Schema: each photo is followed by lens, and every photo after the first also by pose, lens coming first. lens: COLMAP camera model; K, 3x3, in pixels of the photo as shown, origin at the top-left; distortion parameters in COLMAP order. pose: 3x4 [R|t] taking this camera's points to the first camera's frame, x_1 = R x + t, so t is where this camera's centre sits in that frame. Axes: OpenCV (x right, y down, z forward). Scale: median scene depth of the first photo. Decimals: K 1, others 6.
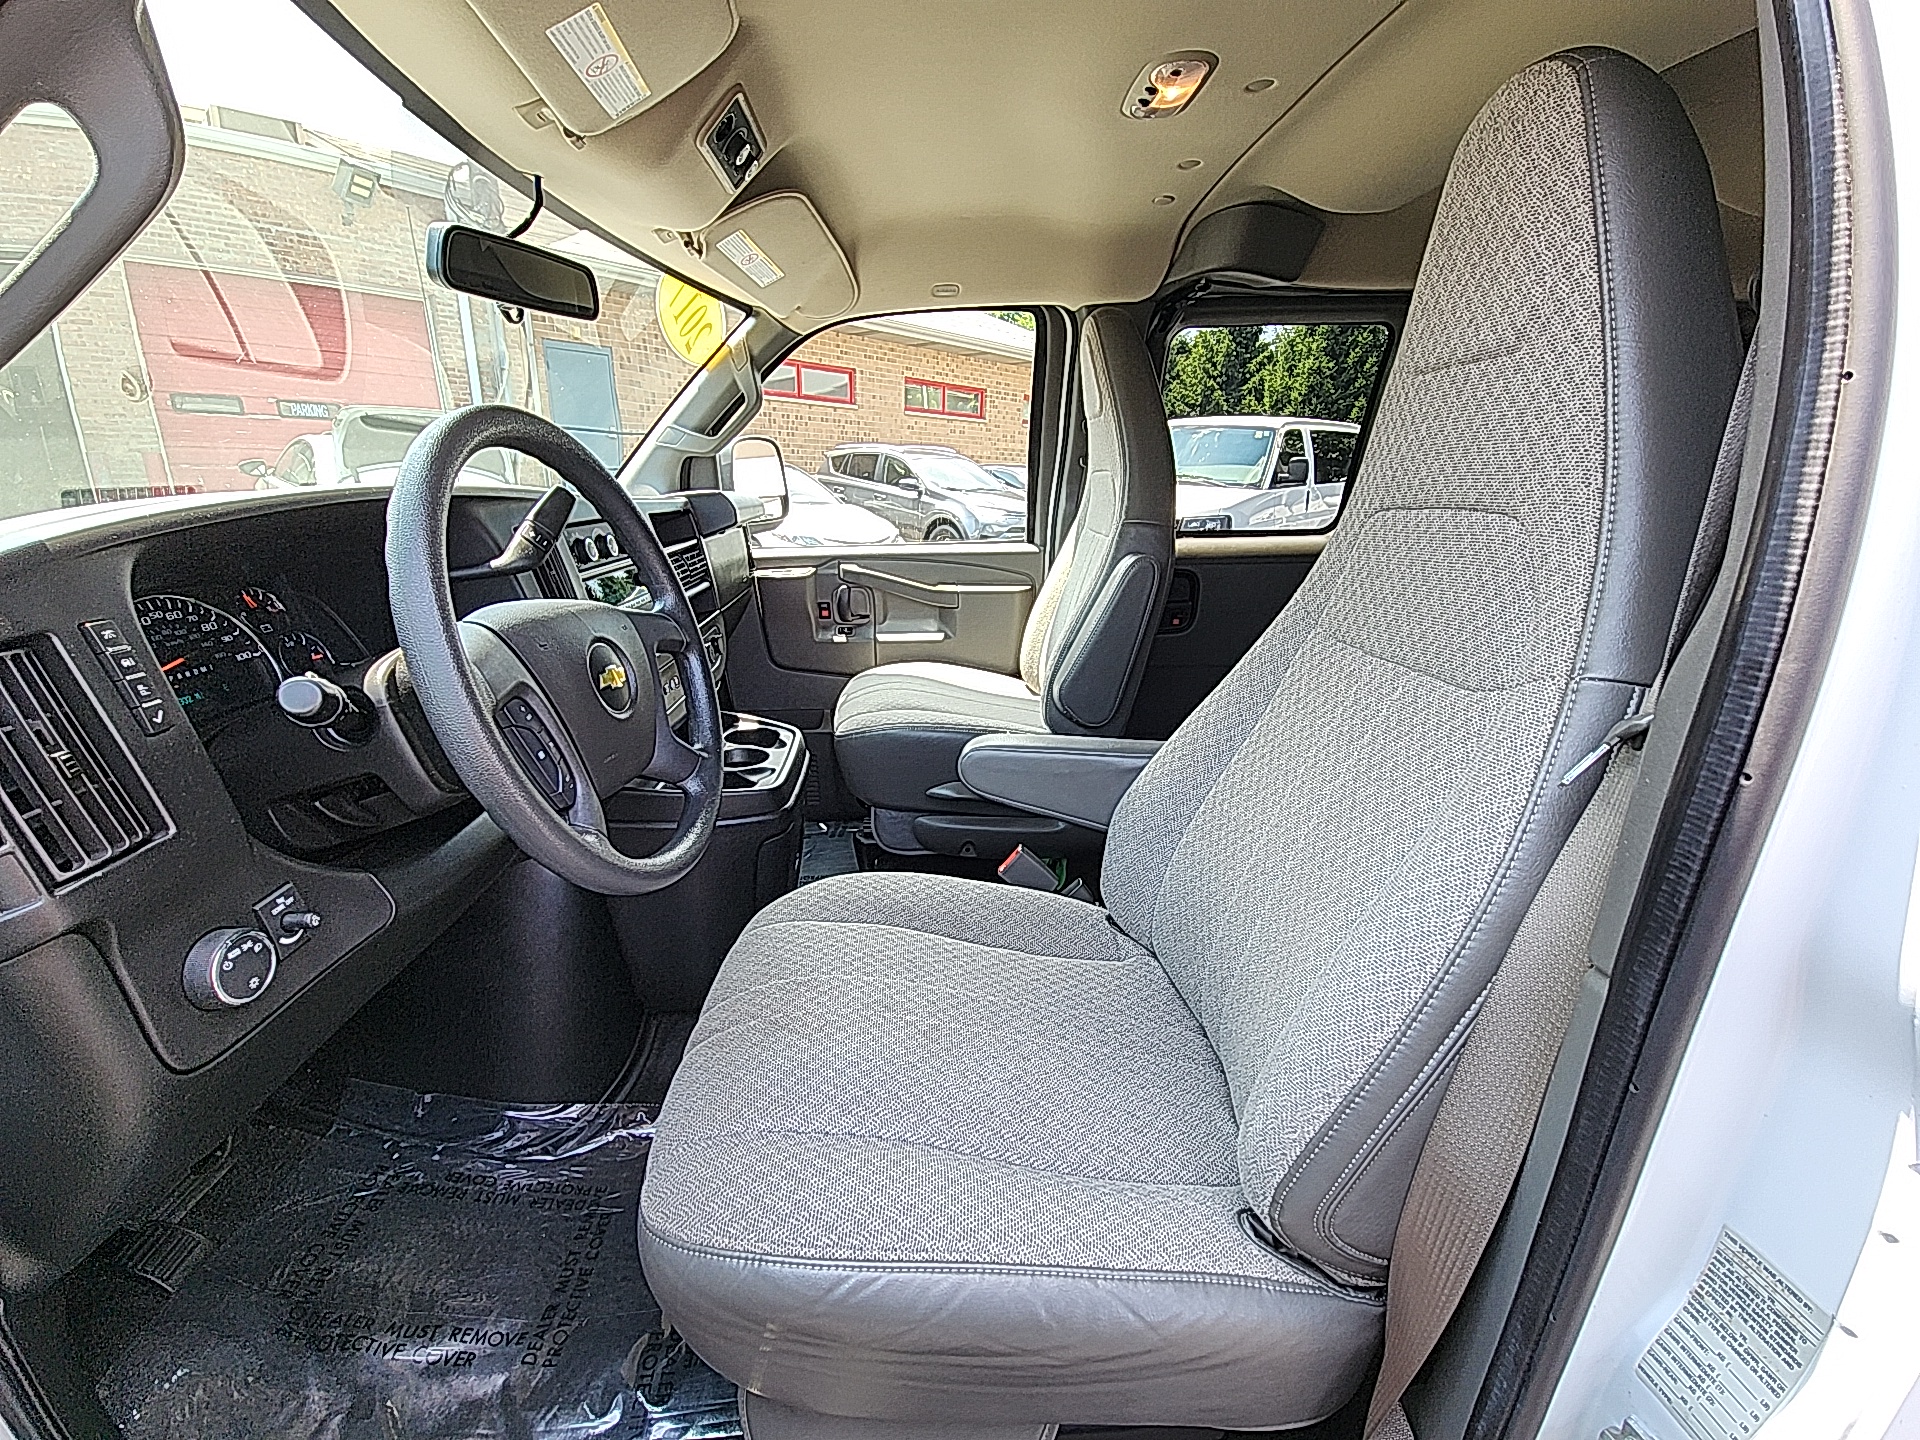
lens RADIAL K [[795.9, 0, 957.6], [0, 795.9, 730.0], [0, 0, 1]] dist [0.014519, -0.012620]
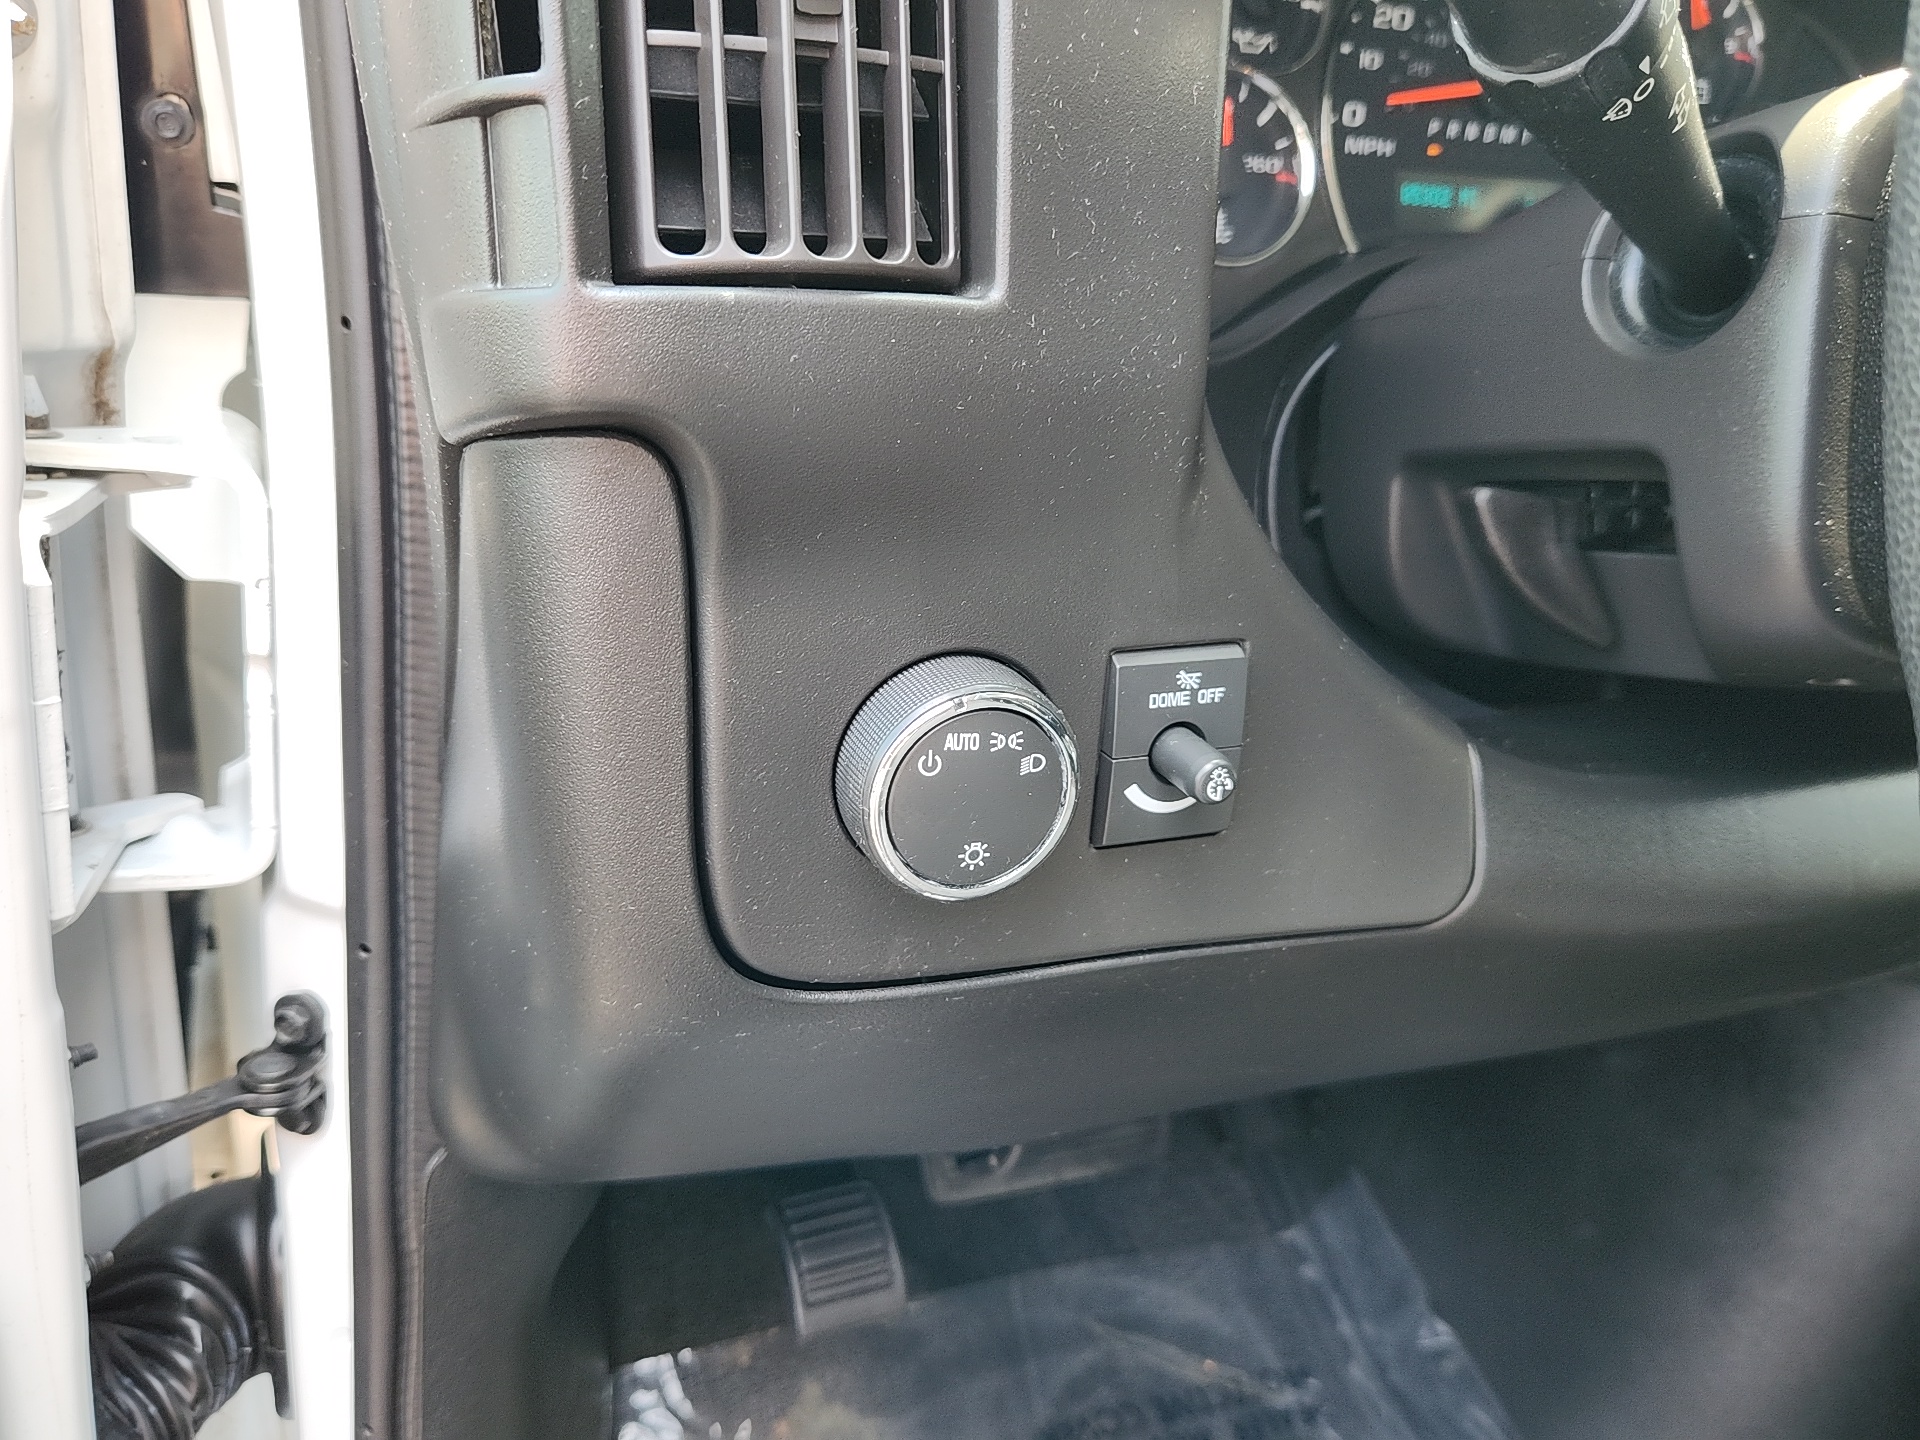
lens RADIAL K [[1522.5, 0, 999.8], [0, 1522.5, 720.2], [0, 0, 1]] dist [0.078453, -0.089217]
pose [[0.350602, 0.405948, -0.843970, -0.386763], [-0.390886, 0.882354, 0.262029, 0.106357], [0.851050, 0.238028, 0.468034, 0.707631]]
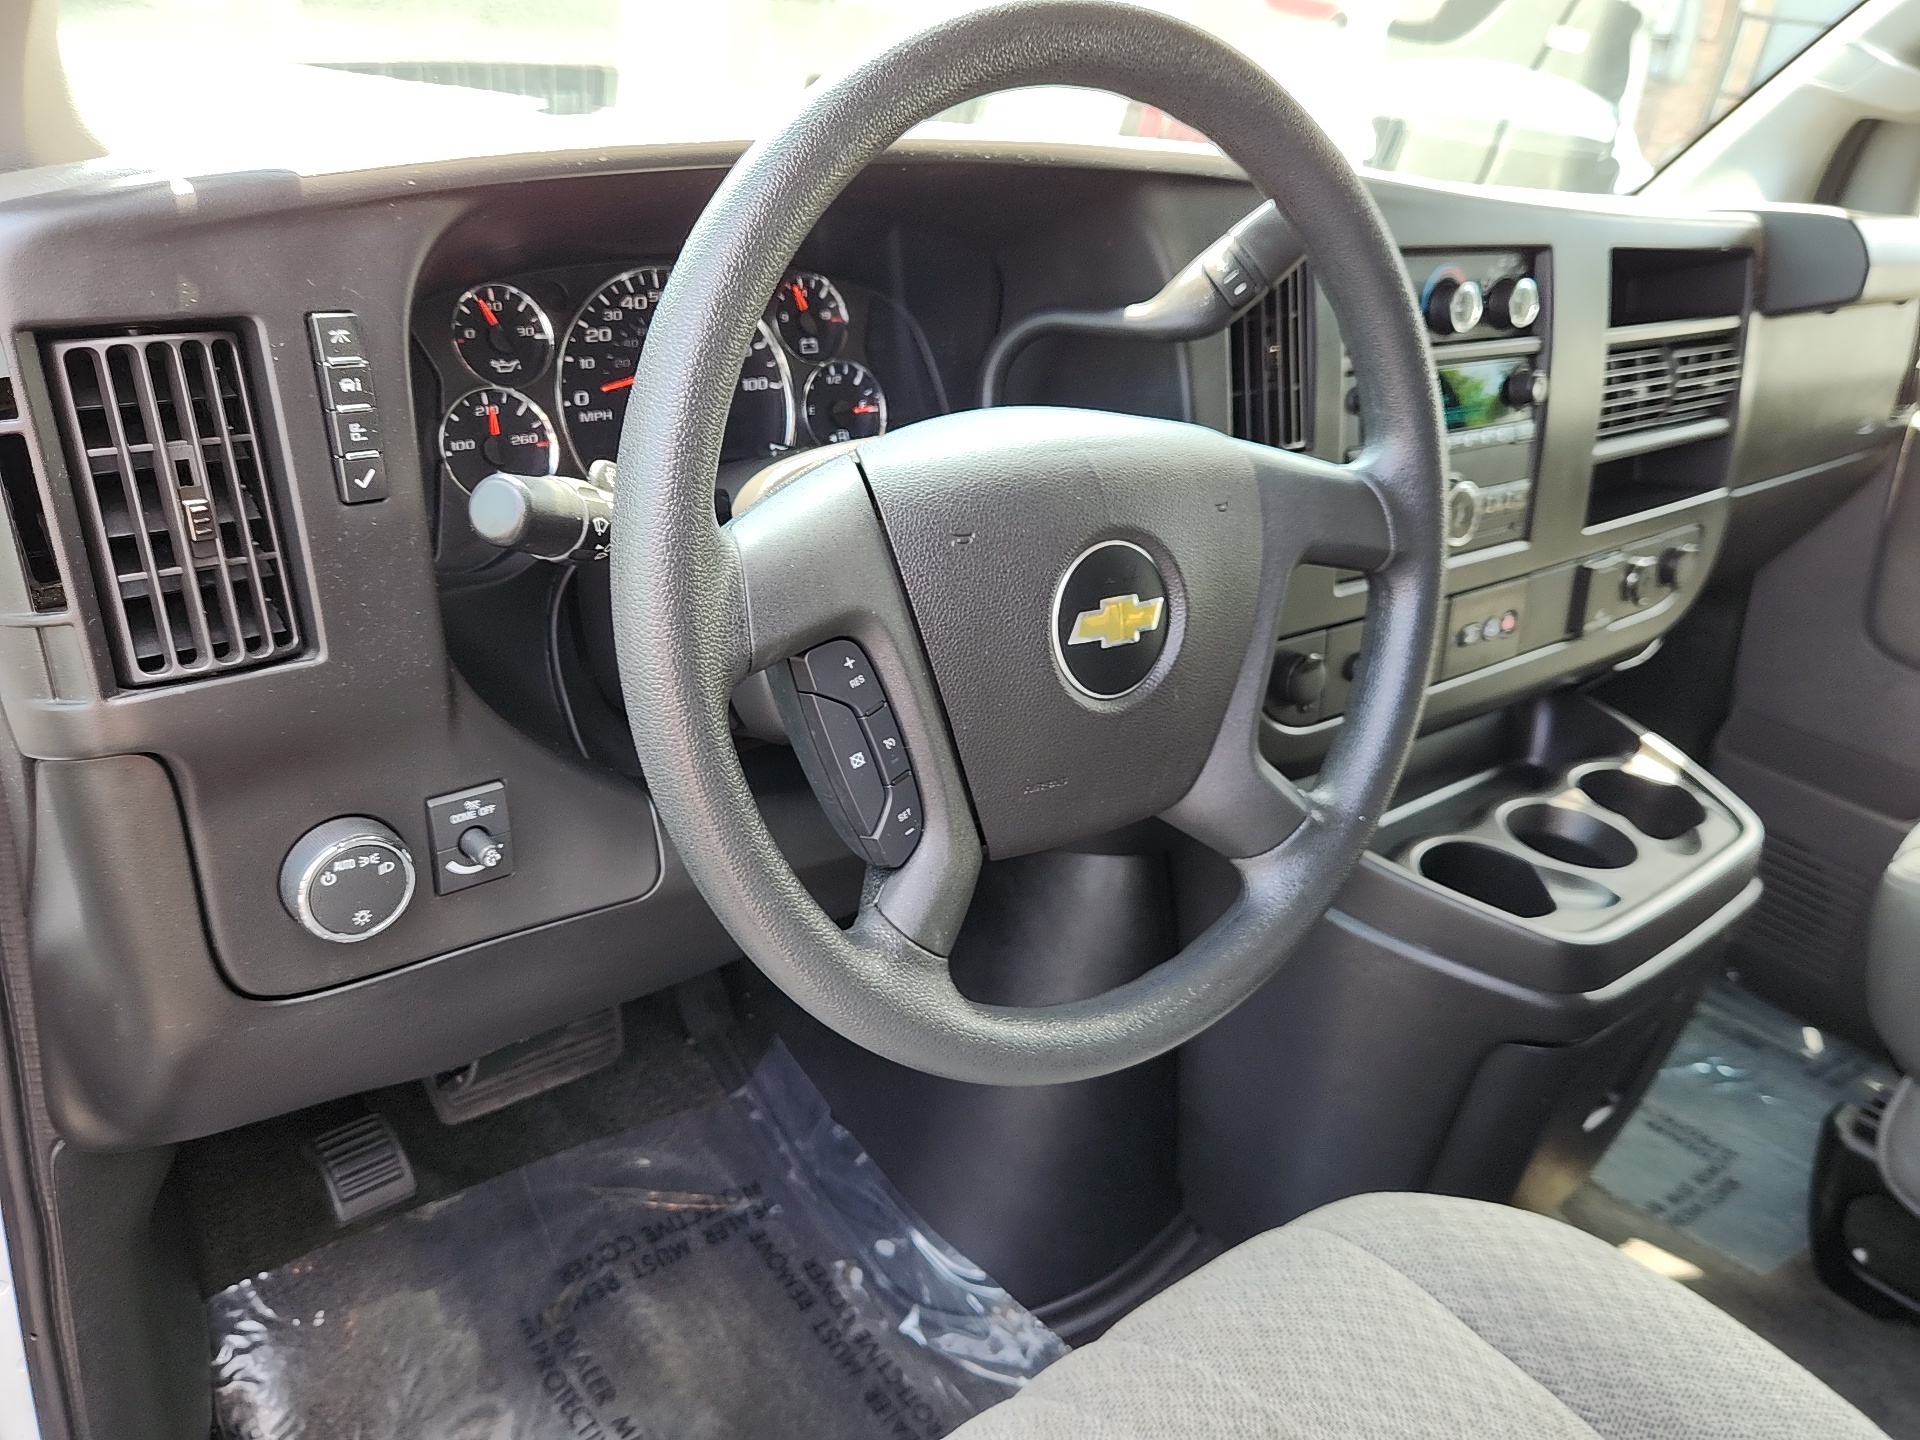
lens RADIAL K [[1522.5, 0, 999.8], [0, 1522.5, 720.2], [0, 0, 1]] dist [0.078453, -0.089217]
pose [[0.628276, 0.380530, -0.678577, 0.196919], [-0.332762, 0.919846, 0.207733, -0.243376], [0.703234, 0.095291, 0.704543, 0.479555]]
